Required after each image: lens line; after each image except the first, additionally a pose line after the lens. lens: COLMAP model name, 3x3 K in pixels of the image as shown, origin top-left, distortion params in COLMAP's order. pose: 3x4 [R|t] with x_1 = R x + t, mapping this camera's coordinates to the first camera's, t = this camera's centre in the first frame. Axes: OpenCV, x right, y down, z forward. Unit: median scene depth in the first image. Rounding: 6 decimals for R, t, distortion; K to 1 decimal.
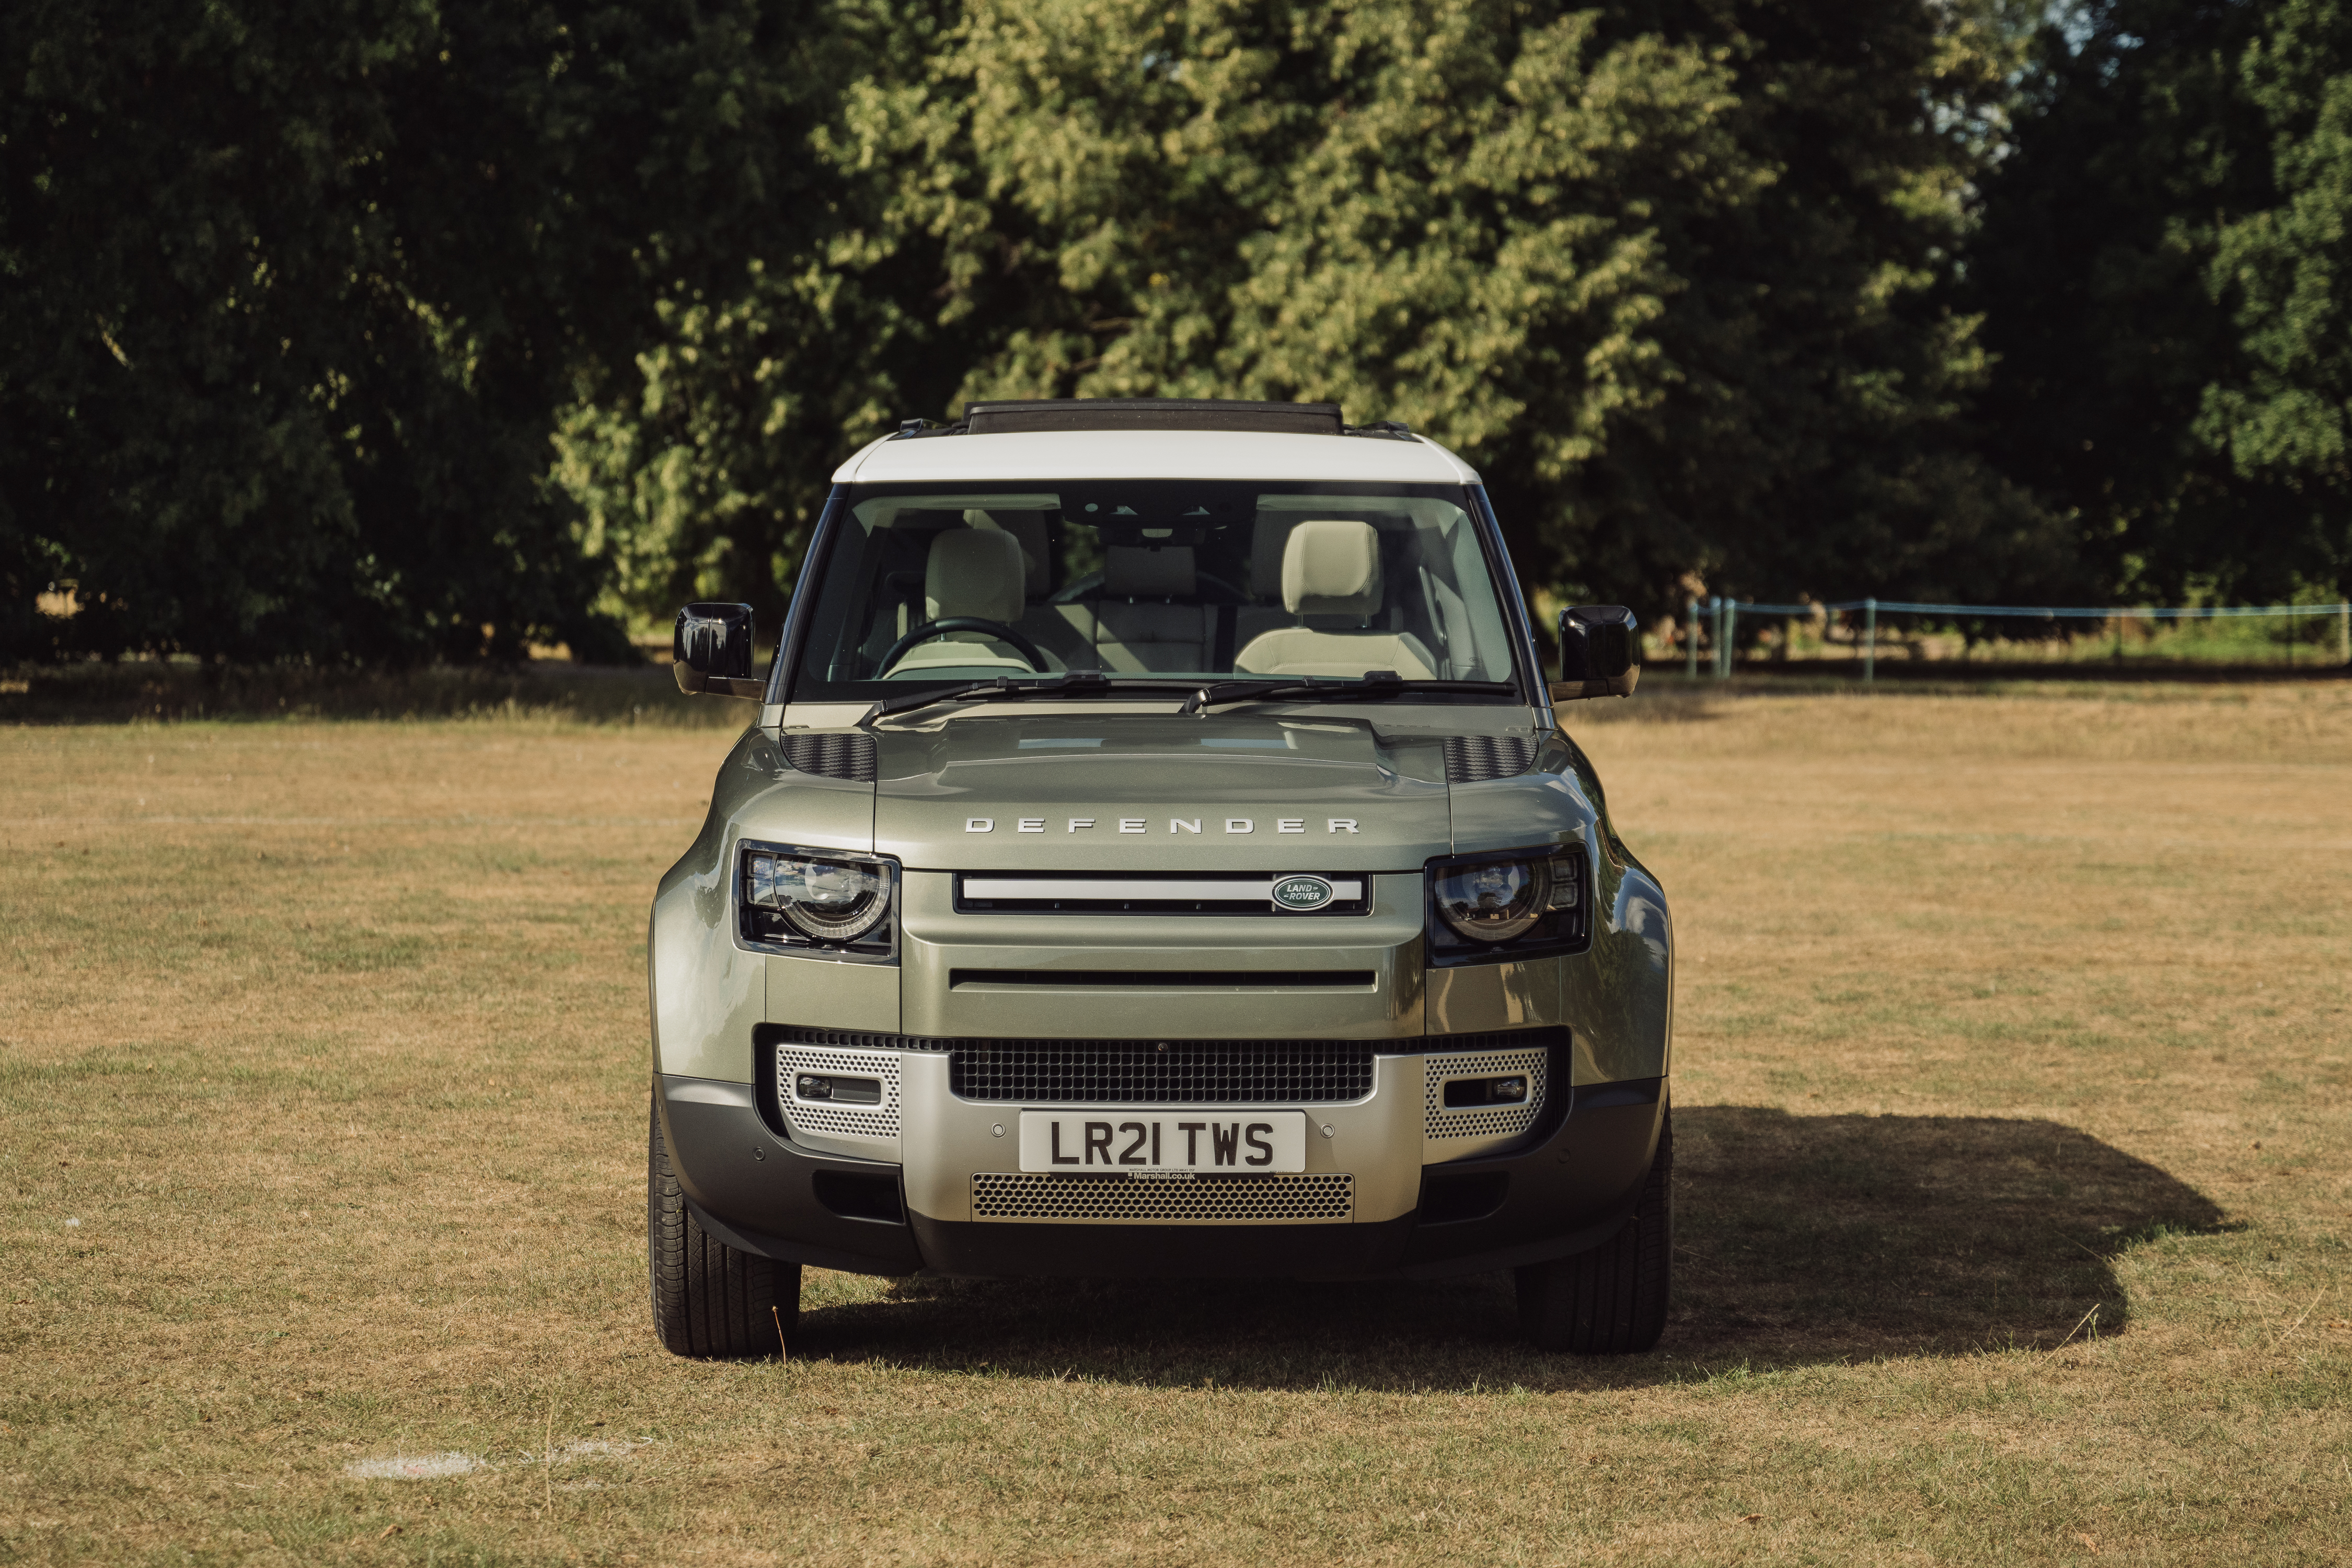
lens RADIAL K [[5417.5, 0, 1169.7], [0, 5417.5, 777.1], [0, 0, 1]] dist [0.027719, 0.000000]
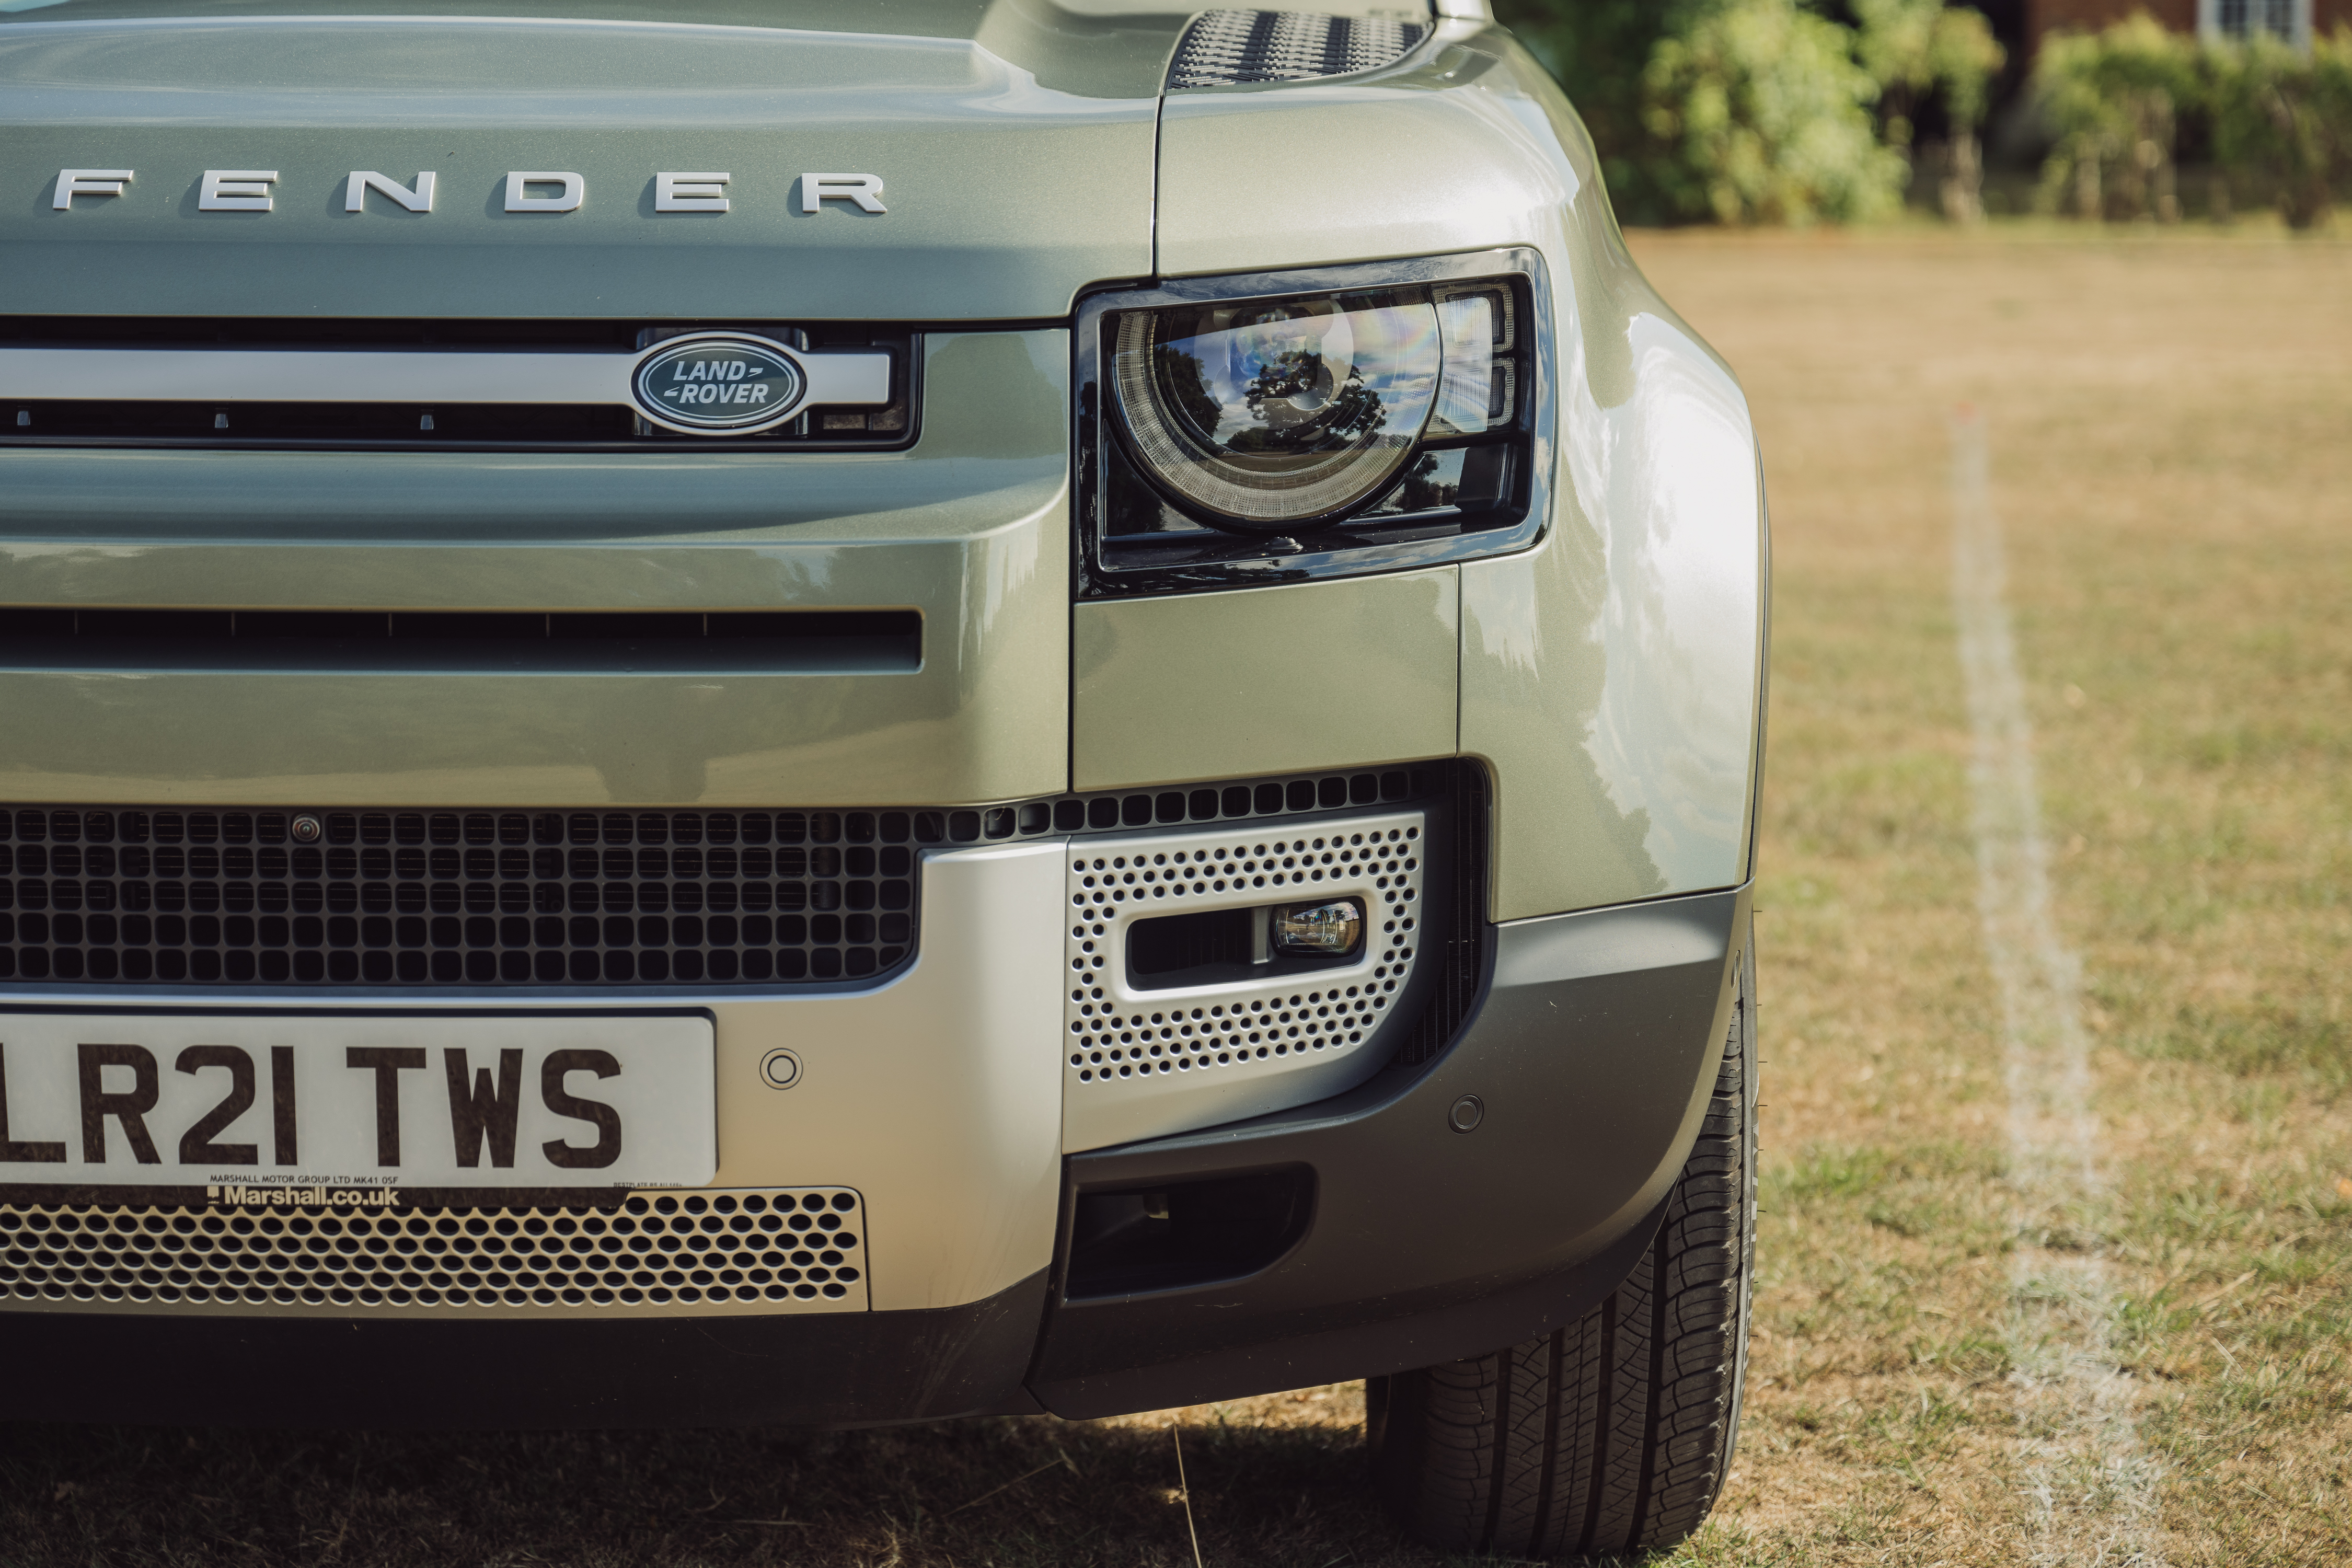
lens RADIAL K [[5417.5, 0, 1194.8], [0, 5417.5, 792.2], [0, 0, 1]] dist [0.027719, 0.000000]
pose [[0.999942, 0.006338, -0.008669, 0.058622], [-0.005348, 0.993940, 0.109793, 0.009022], [0.009312, -0.109740, 0.993917, 0.654985]]
